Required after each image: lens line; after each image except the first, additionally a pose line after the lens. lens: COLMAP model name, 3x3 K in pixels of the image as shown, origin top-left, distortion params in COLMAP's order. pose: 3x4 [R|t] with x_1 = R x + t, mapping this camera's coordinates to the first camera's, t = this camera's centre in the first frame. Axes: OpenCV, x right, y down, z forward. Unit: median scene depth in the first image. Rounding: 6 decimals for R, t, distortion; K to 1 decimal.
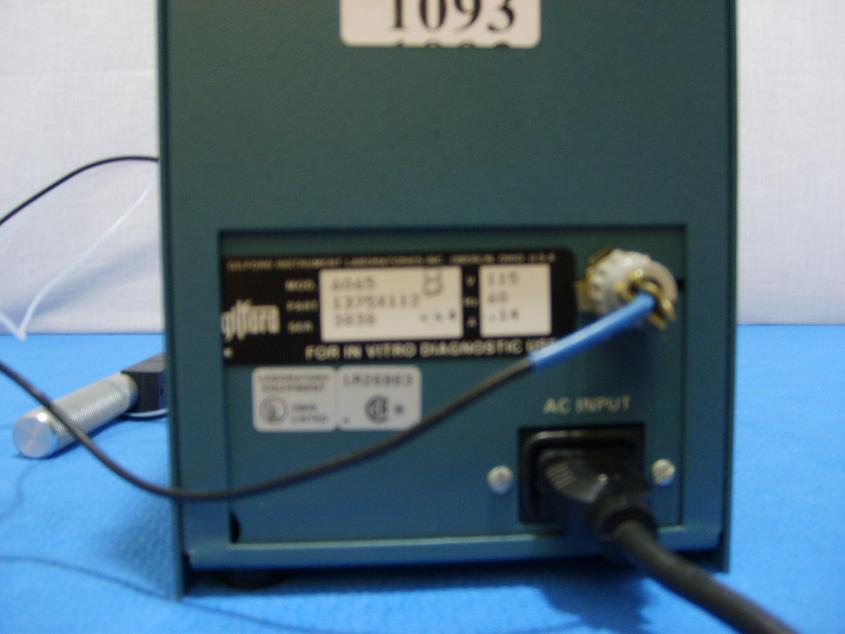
lens RADIAL K [[850.2, 0, 462.9], [0, 850.2, 271.2], [0, 0, 1]] dist [-0.062677, 0.000000]
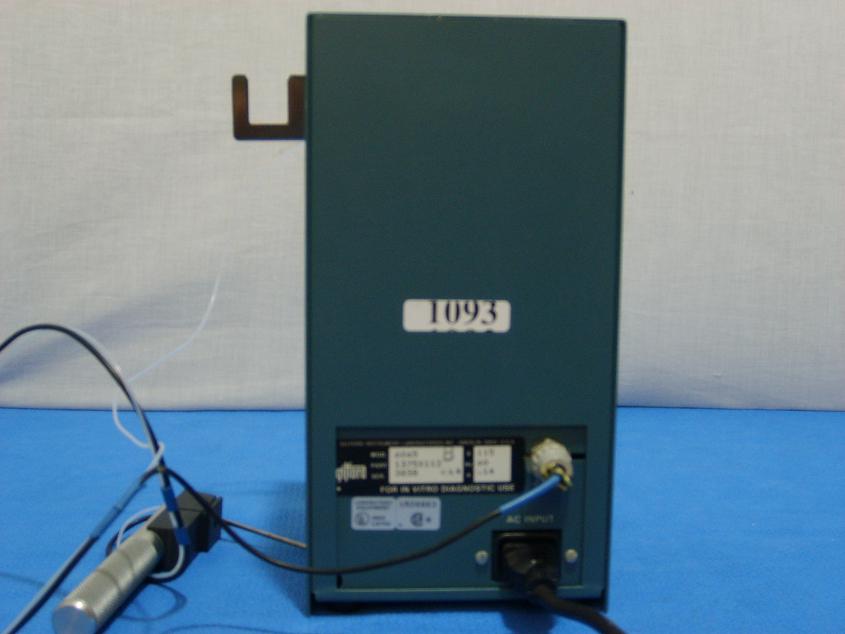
lens RADIAL K [[1062.7, 0, 421.6], [0, 1062.7, 313.4], [0, 0, 1]] dist [-0.043025, 0.000000]
pose [[0.999530, 0.023669, -0.019472, -0.056479], [-0.022173, 0.997033, 0.073712, -0.466439], [0.021159, -0.073246, 0.997089, -1.308993]]
